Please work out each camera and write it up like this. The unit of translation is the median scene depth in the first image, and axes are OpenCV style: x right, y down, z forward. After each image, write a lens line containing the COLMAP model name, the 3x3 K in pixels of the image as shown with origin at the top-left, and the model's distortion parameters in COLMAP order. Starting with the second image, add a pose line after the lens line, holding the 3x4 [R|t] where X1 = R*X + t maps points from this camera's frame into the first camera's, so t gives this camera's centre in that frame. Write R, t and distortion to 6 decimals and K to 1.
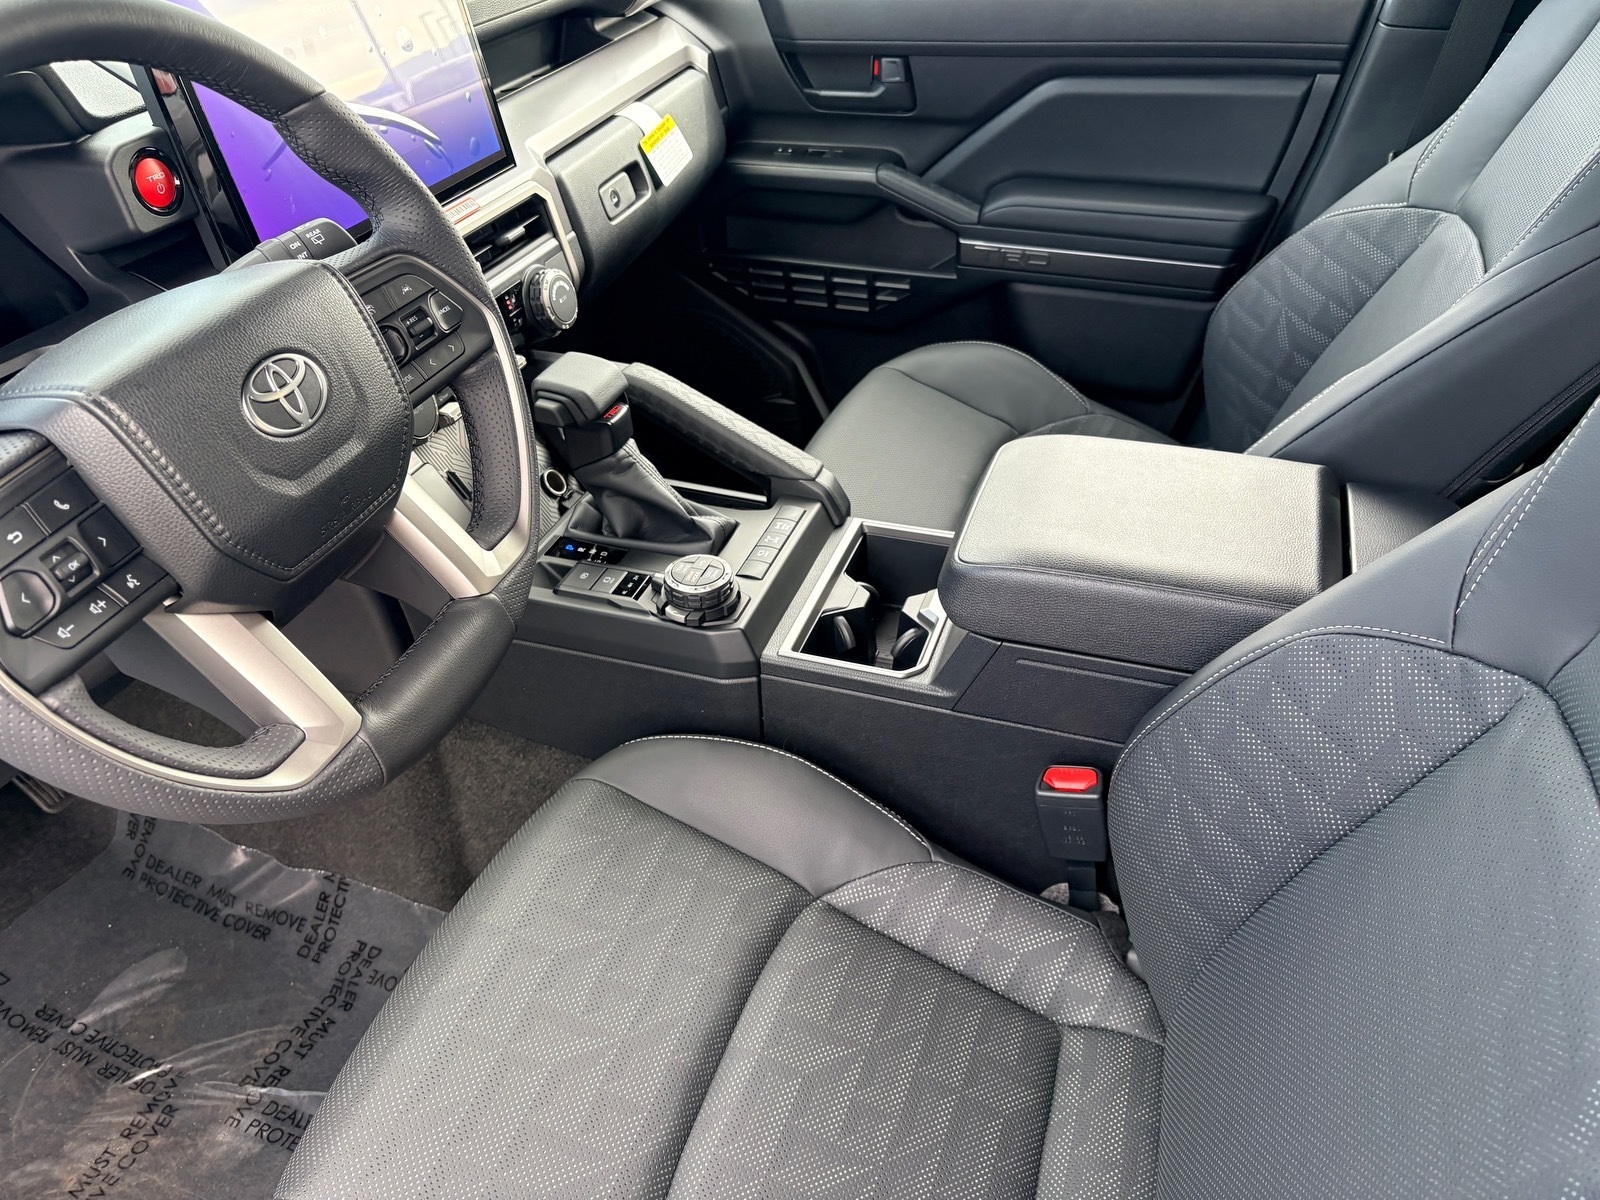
lens RADIAL K [[1225.0, 0, 801.5], [0, 1225.0, 597.3], [0, 0, 1]] dist [0.011877, -0.003183]
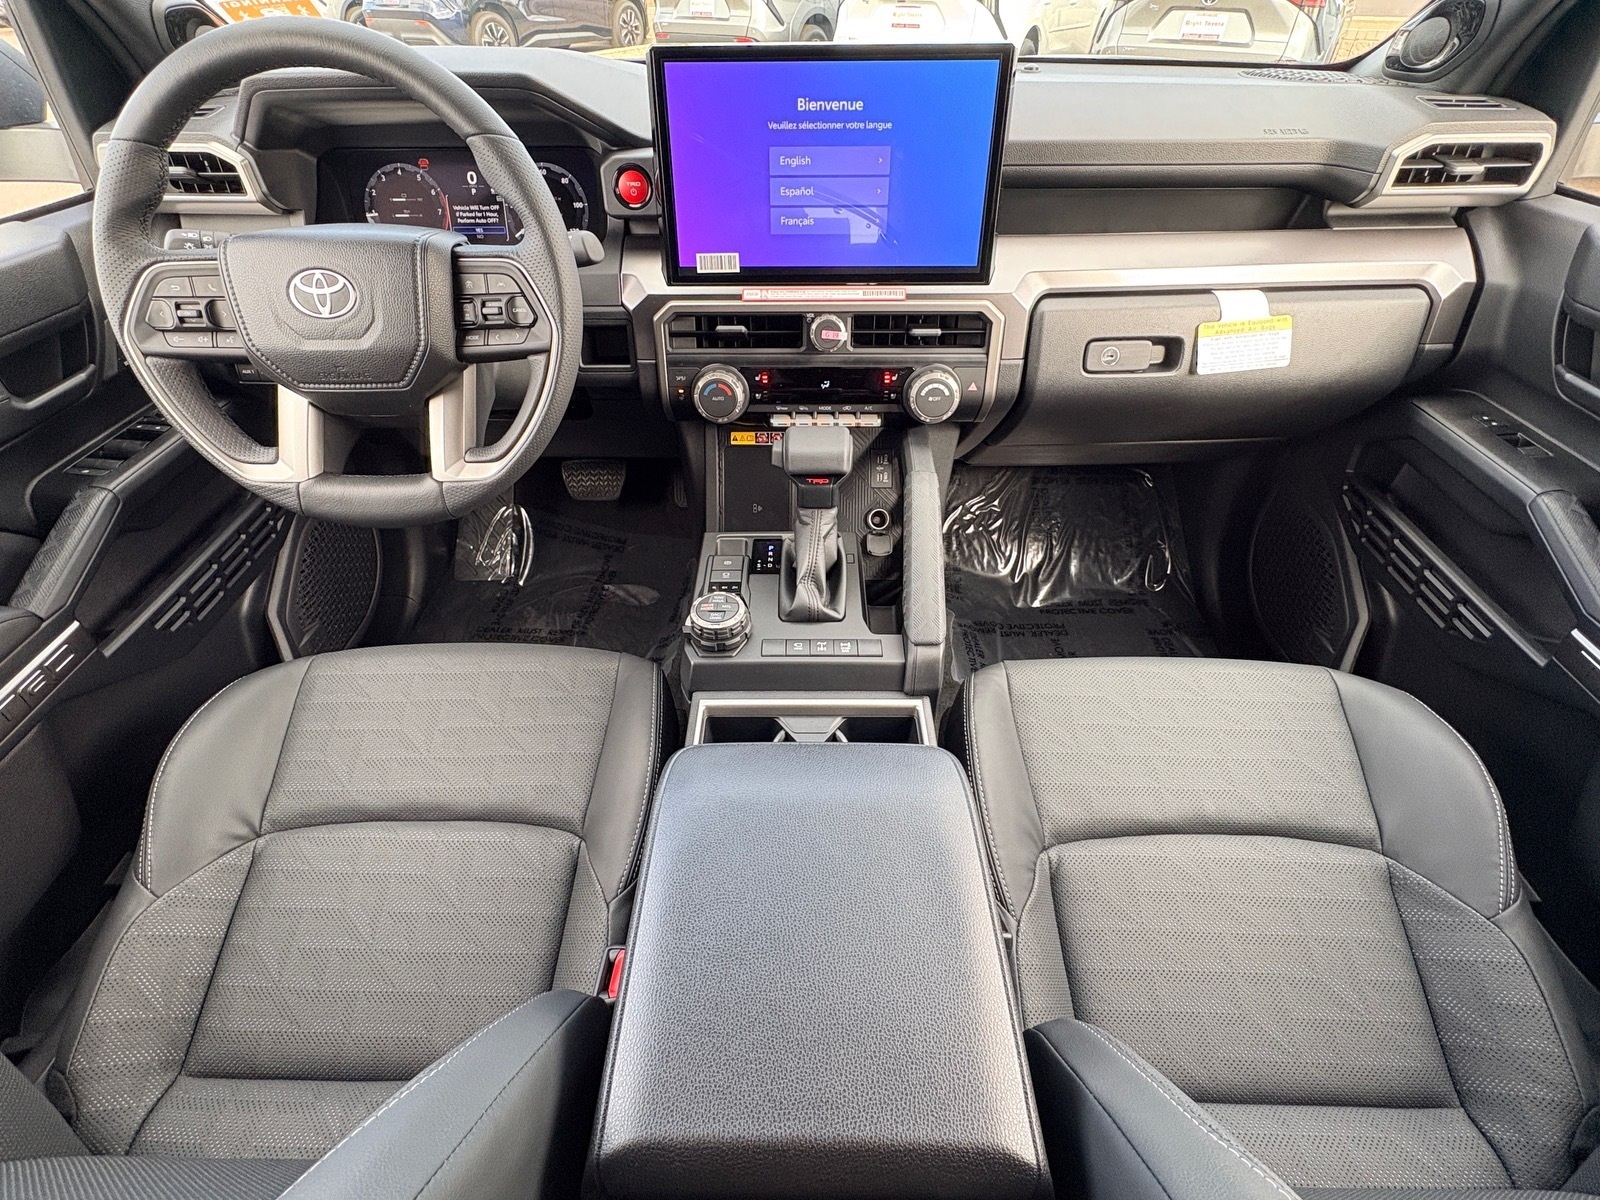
lens RADIAL K [[745.3, 0, 808.9], [0, 745.3, 595.5], [0, 0, 1]] dist [0.000960, -0.000630]
pose [[0.308487, 0.634057, -0.709089, 0.428843], [-0.543307, 0.729336, 0.415797, -0.359384], [0.780803, 0.256985, 0.569478, 0.573239]]
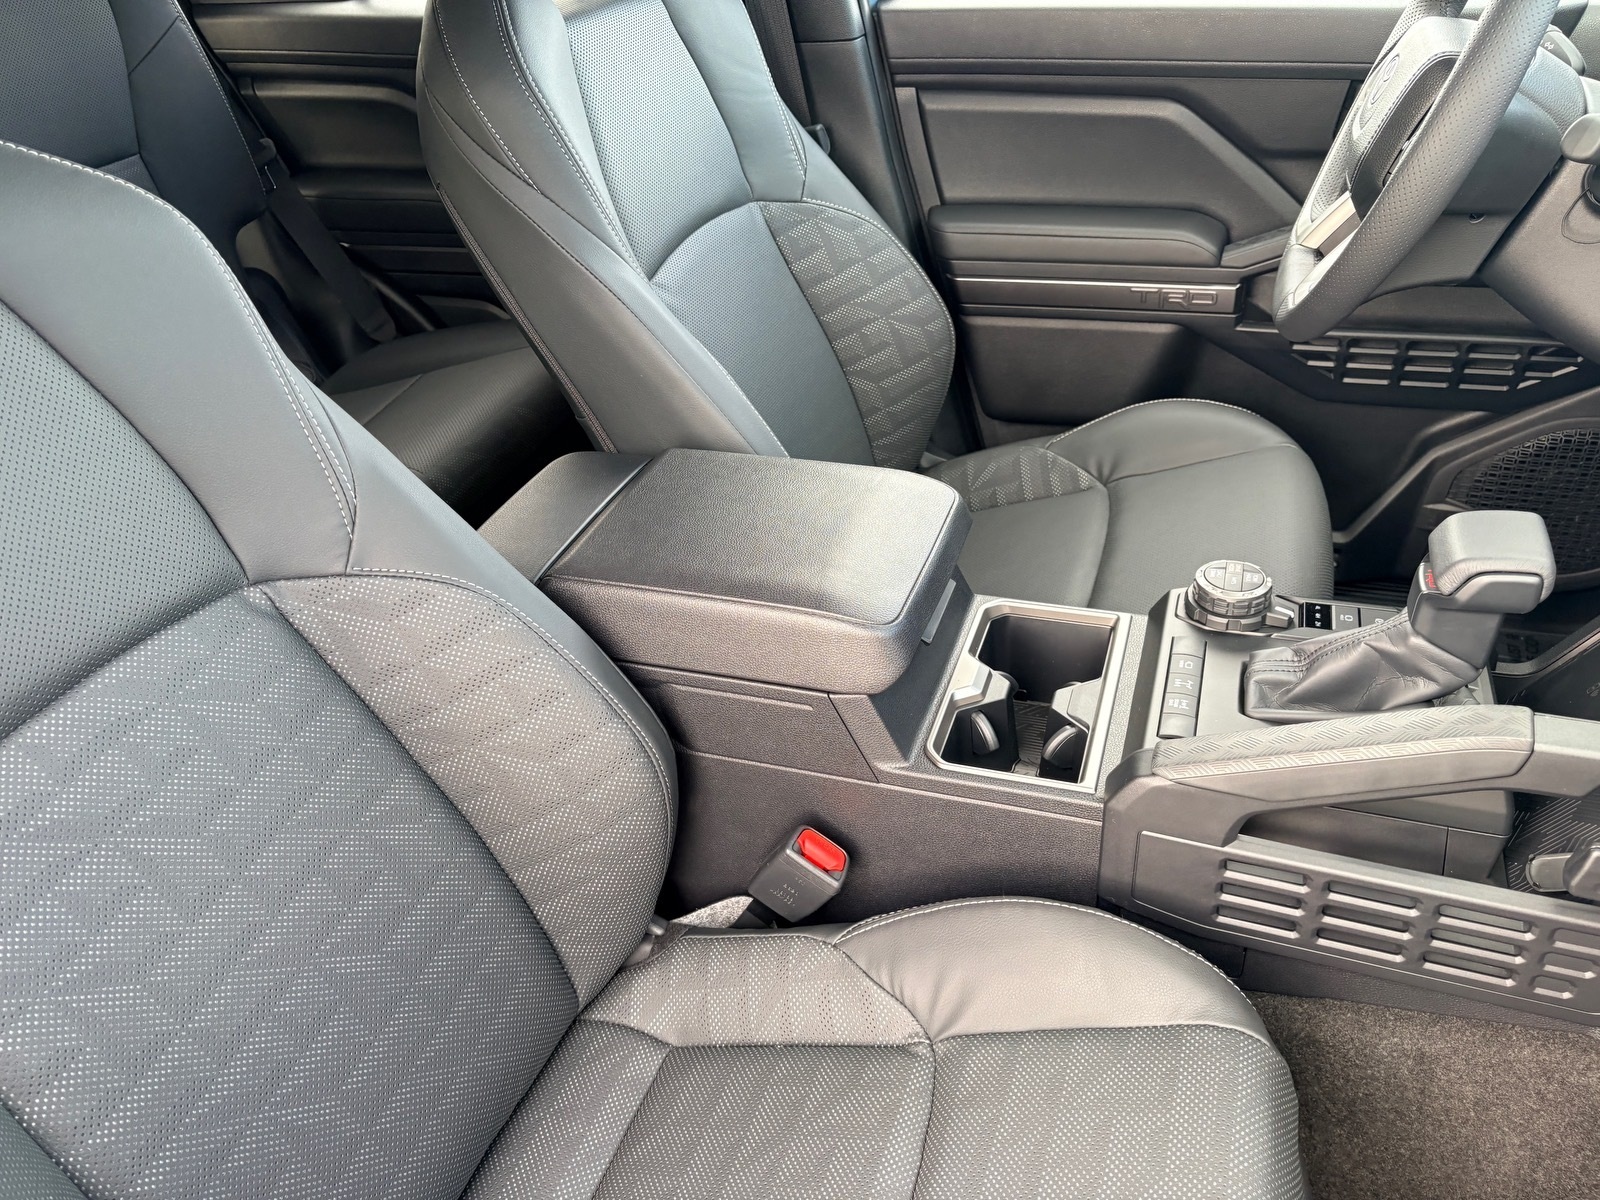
lens RADIAL K [[1225.0, 0, 792.4], [0, 1225.0, 603.8], [0, 0, 1]] dist [0.011877, -0.003183]
pose [[-0.995872, 0.068682, 0.059343, 0.179350], [0.080402, 0.364104, 0.927881, -0.827567], [0.042121, 0.928823, -0.368123, 1.219977]]
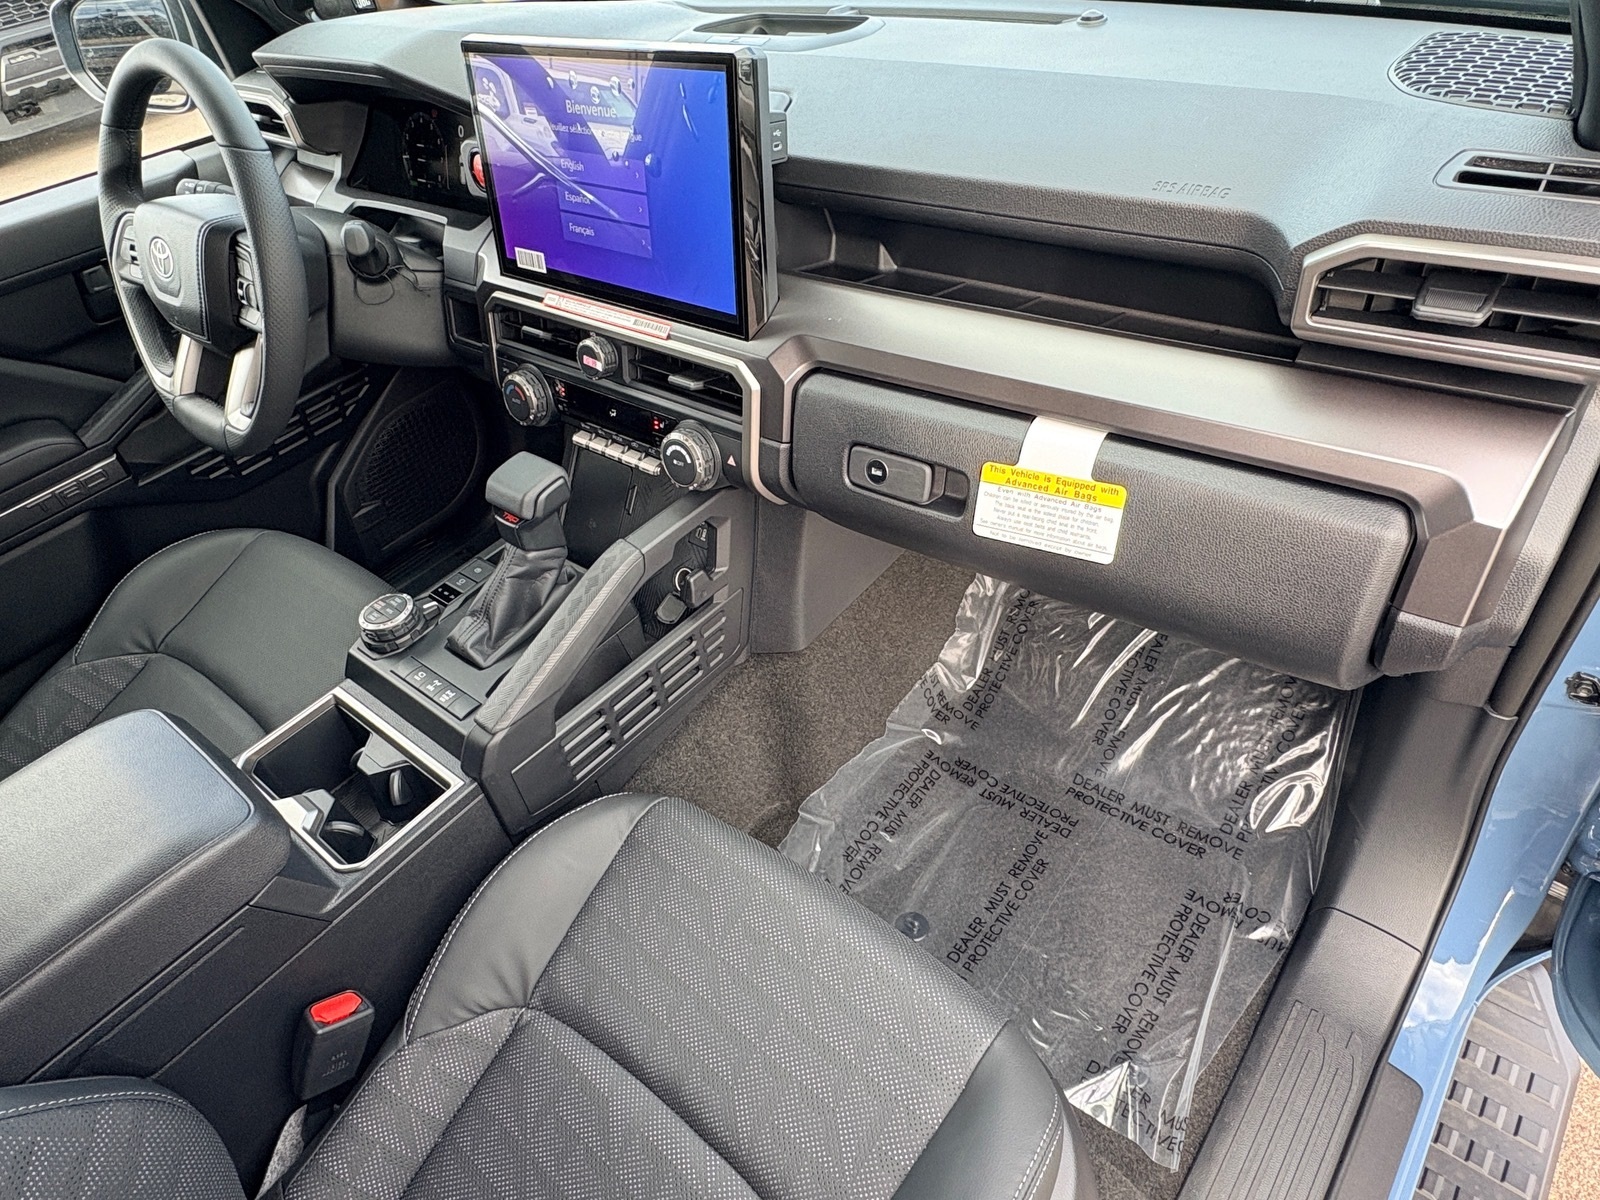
lens RADIAL K [[957.0, 0, 795.9], [0, 957.0, 606.9], [0, 0, 1]] dist [-0.000108, 0.002213]
pose [[-0.346300, 0.667675, -0.659004, 0.371880], [-0.423755, 0.515391, 0.744851, -0.839117], [0.836964, 0.537198, 0.104450, 1.125774]]
